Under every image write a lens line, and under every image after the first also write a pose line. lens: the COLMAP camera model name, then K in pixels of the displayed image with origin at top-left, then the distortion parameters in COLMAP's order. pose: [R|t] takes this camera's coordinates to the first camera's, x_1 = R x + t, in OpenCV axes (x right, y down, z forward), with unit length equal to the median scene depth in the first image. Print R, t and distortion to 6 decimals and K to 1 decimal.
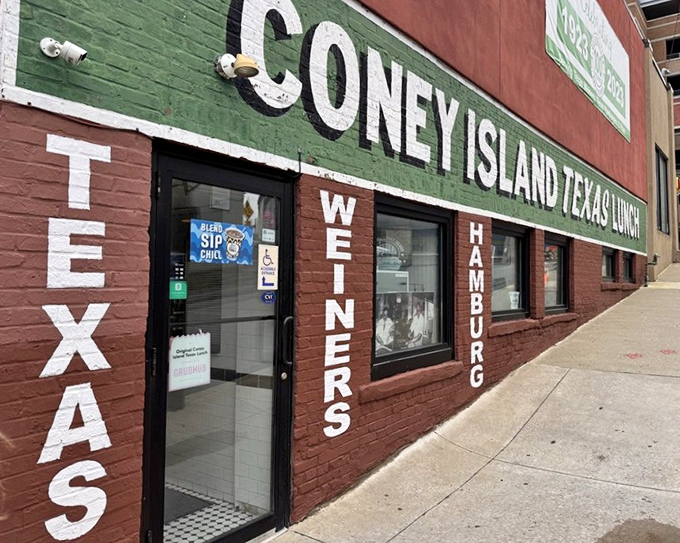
lens RADIAL K [[584.5, 0, 336.7], [0, 584.5, 271.6], [0, 0, 1]] dist [0.057797, -0.051942]
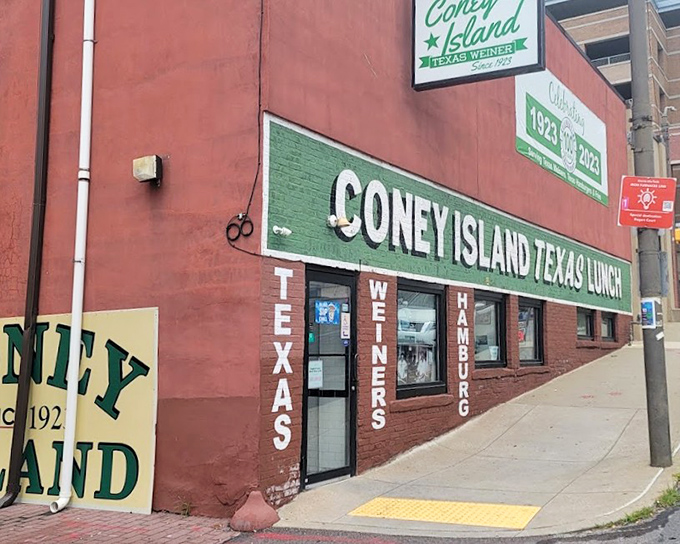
lens RADIAL K [[830.5, 0, 342.4], [0, 830.5, 271.0], [0, 0, 1]] dist [0.043526, 0.000000]
pose [[0.996402, 0.006041, 0.084543, -0.249431], [0.000217, 0.997272, -0.073814, 0.009651], [-0.084758, 0.073567, 0.993682, -1.108454]]
